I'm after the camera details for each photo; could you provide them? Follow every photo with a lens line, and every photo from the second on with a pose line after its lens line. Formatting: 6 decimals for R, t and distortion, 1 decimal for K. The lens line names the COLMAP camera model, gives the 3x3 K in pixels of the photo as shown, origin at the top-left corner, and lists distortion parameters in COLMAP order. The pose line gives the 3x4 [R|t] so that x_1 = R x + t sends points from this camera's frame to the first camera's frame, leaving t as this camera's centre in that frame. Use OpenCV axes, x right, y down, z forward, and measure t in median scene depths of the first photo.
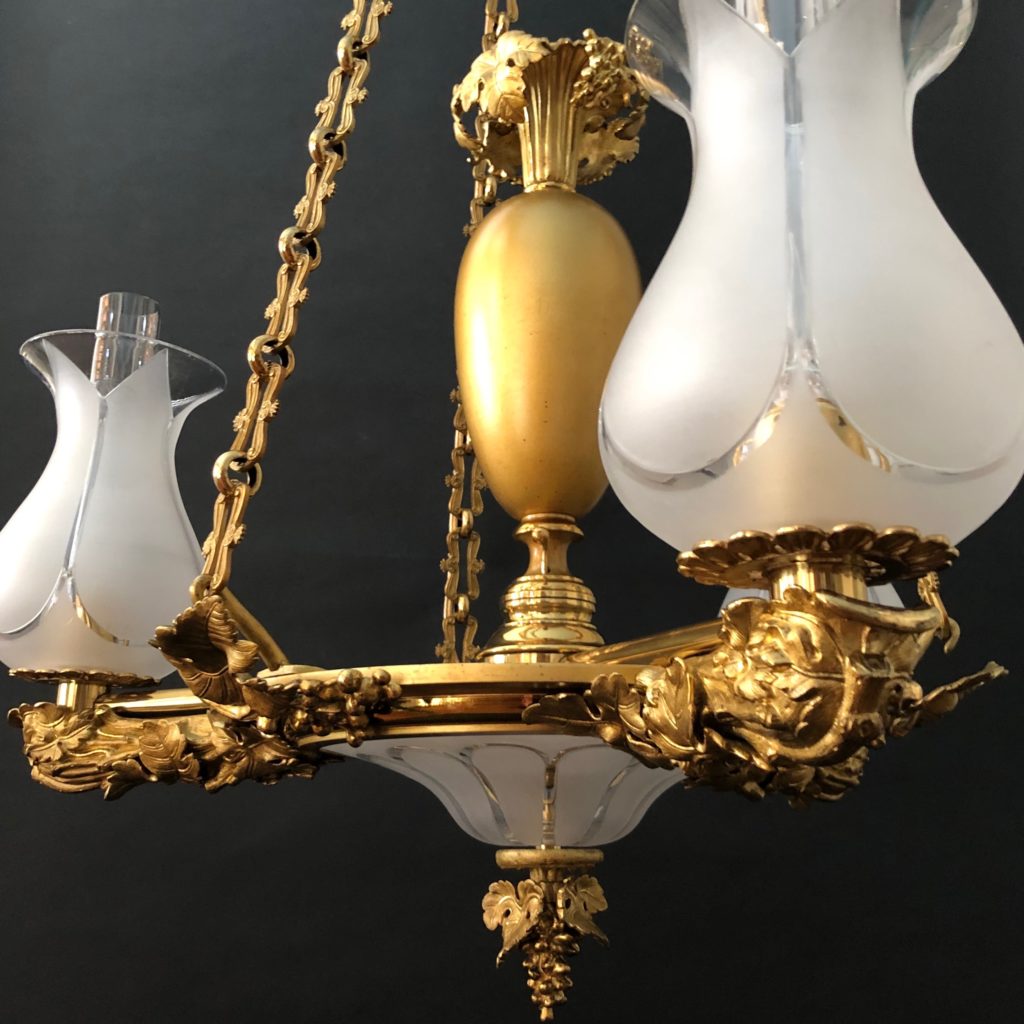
lens RADIAL K [[1252.8, 0, 512.0], [0, 1252.8, 512.0], [0, 0, 1]] dist [0.008727, -0.031948]
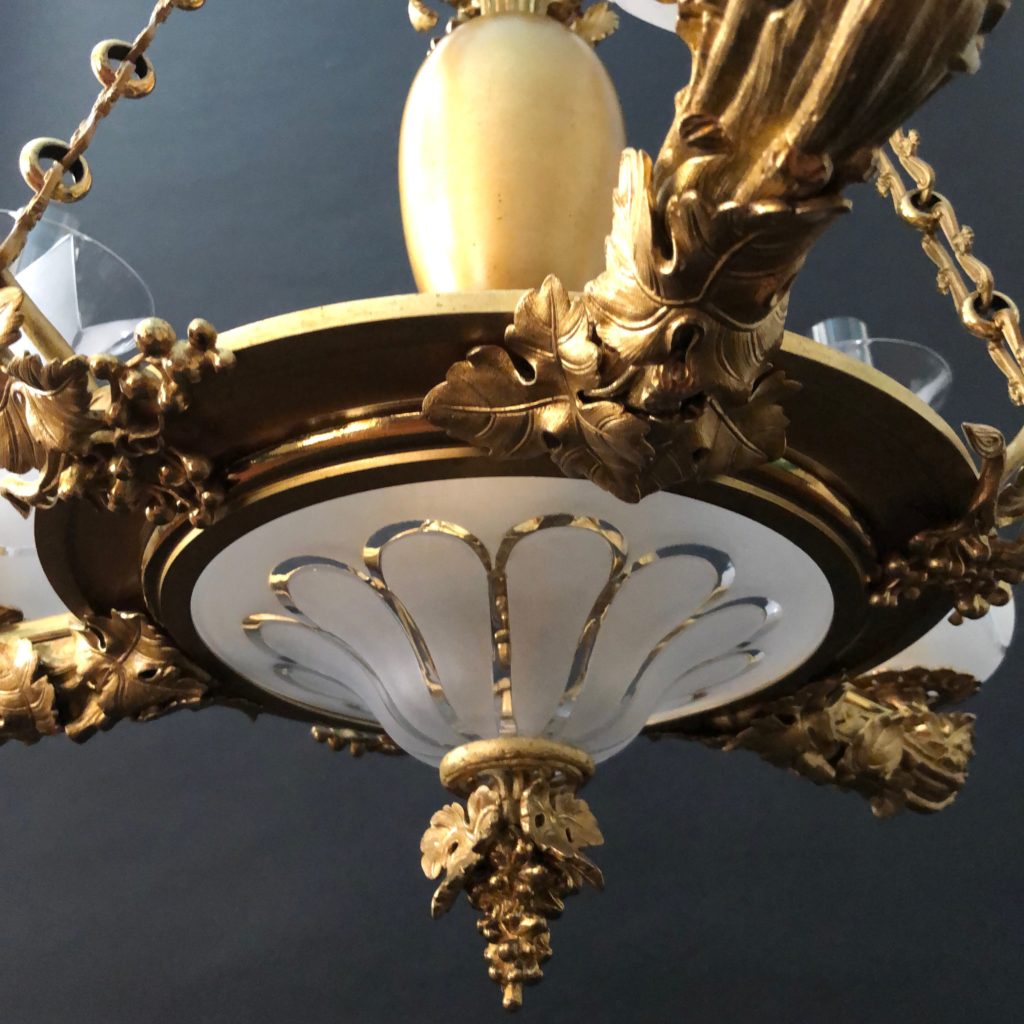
lens RADIAL K [[1173.4, 0, 512.0], [0, 1173.4, 512.0], [0, 0, 1]] dist [0.001580, -0.025265]
pose [[0.997169, -0.045550, -0.059821, 0.069736], [0.029023, 0.967129, -0.252626, 0.289231], [0.069362, 0.250175, 0.965713, 0.327576]]
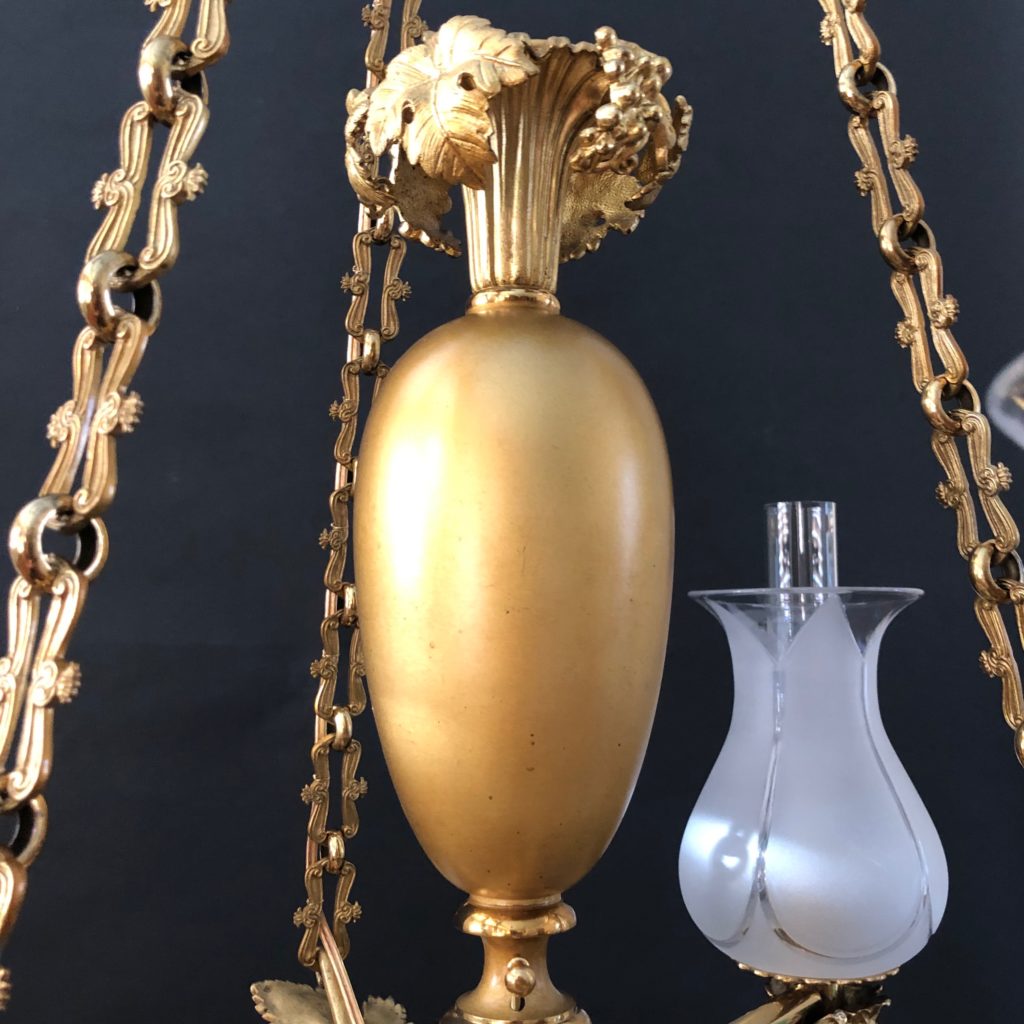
lens RADIAL K [[1173.4, 0, 512.0], [0, 1173.4, 512.0], [0, 0, 1]] dist [0.001580, -0.025265]
pose [[0.985354, 0.010491, 0.170199, -0.070567], [-0.035206, 0.989117, 0.142857, -0.259739], [-0.166848, -0.146757, 0.975000, 0.495129]]
